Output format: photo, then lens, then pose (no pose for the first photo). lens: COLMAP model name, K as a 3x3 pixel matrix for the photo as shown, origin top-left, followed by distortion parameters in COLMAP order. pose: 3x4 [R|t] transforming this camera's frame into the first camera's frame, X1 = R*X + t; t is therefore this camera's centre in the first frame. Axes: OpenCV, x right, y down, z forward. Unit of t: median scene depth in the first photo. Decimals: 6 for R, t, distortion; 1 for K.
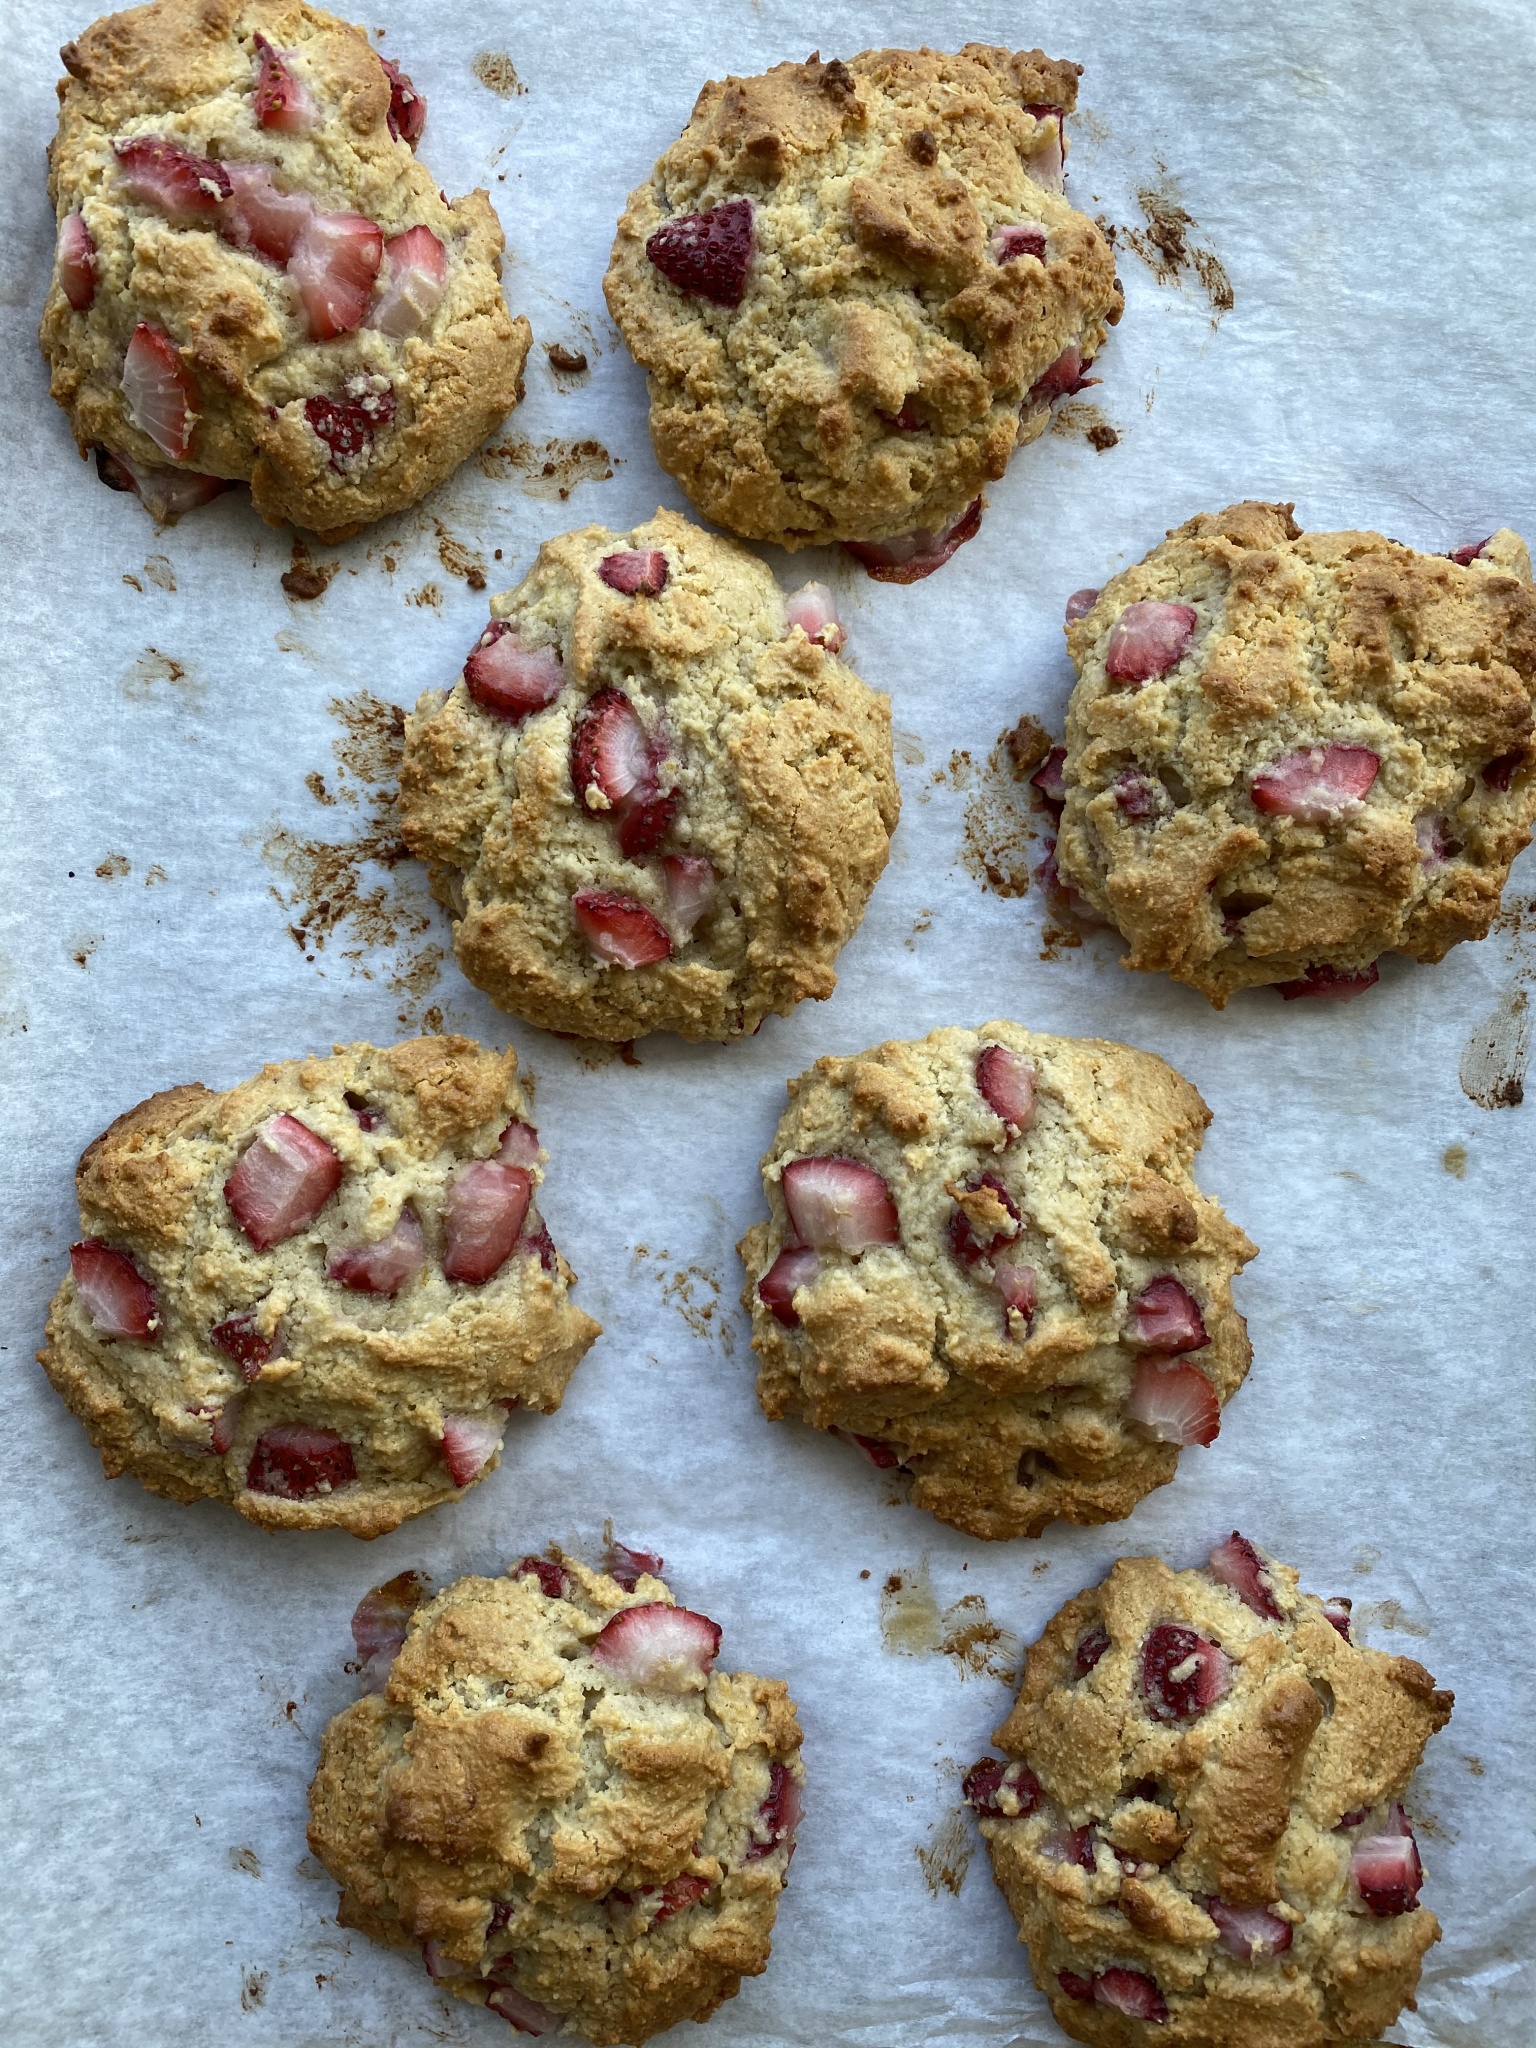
lens RADIAL K [[1779.4, 0, 768.0], [0, 1779.4, 1024.0], [0, 0, 1]] dist [0.006551, -0.214135]
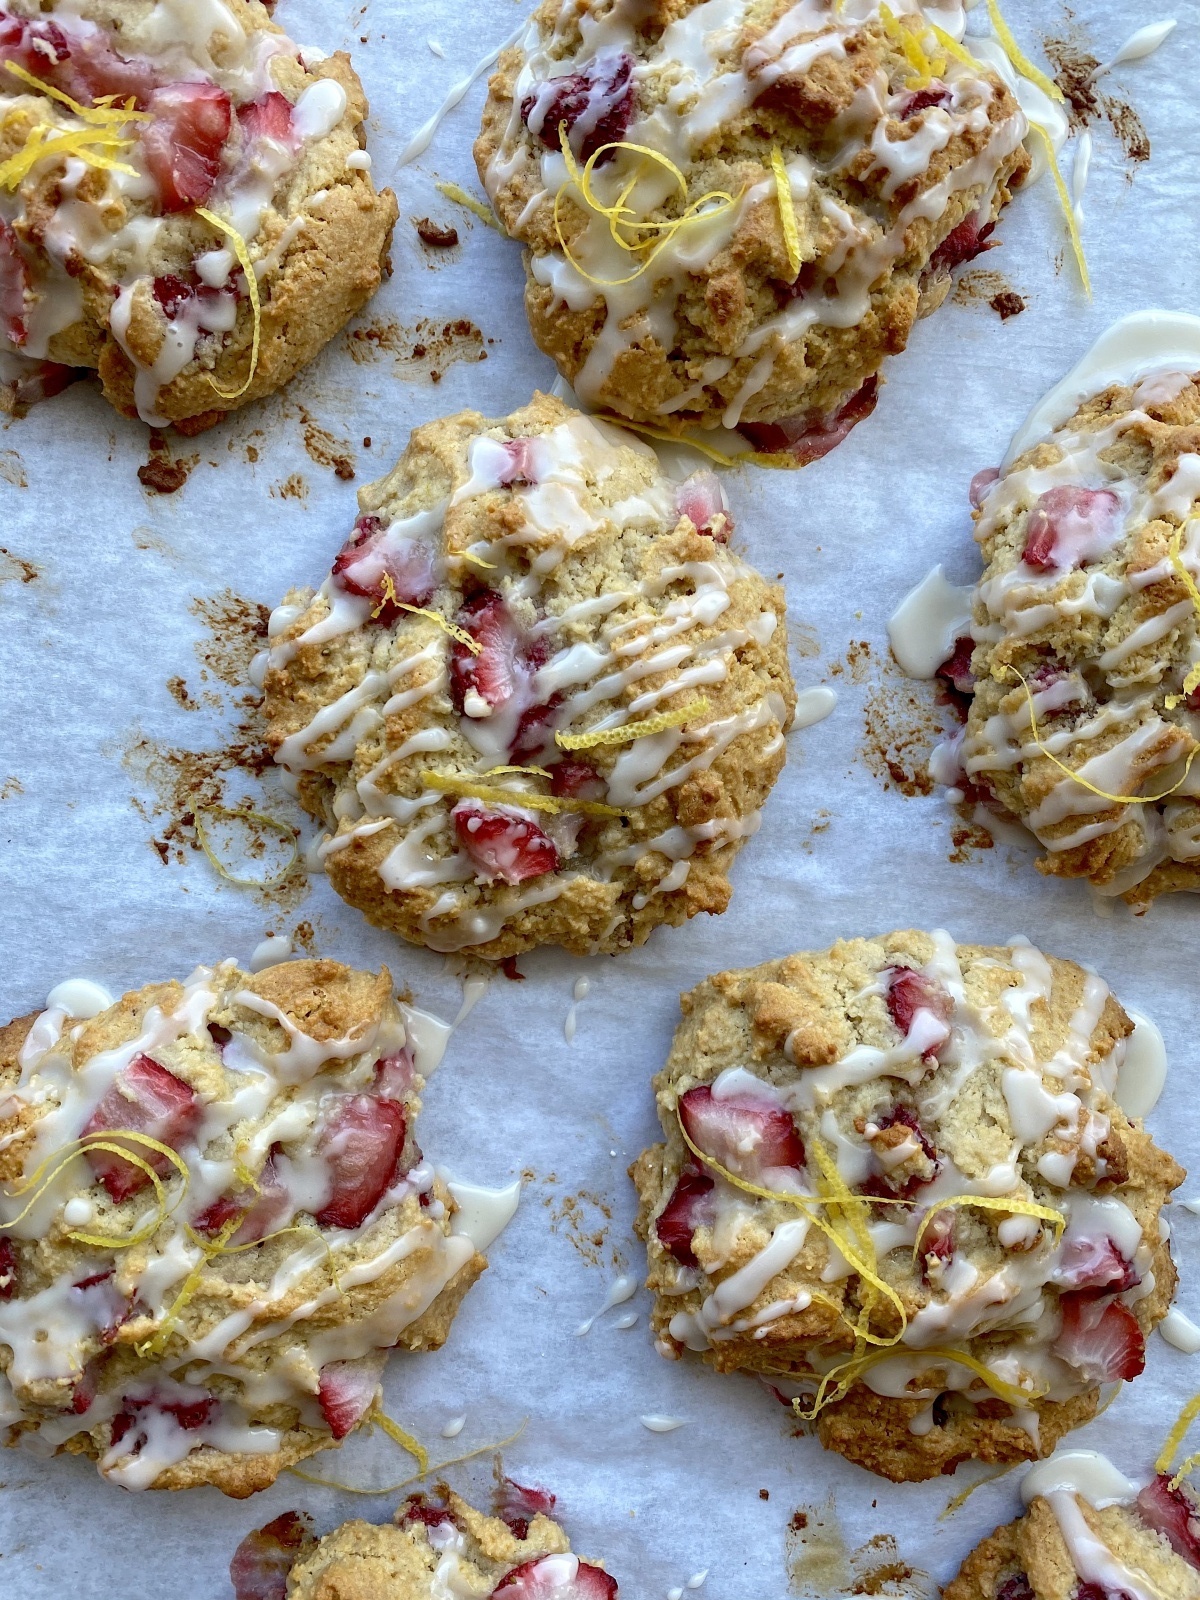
lens RADIAL K [[1458.3, 0, 600.0], [0, 1458.3, 800.0], [0, 0, 1]] dist [-0.043266, -0.000607]
pose [[0.999769, -0.013214, -0.016937, -0.017645], [0.013269, 0.999907, 0.003149, -0.076073], [0.016894, -0.003373, 0.999852, 0.233220]]
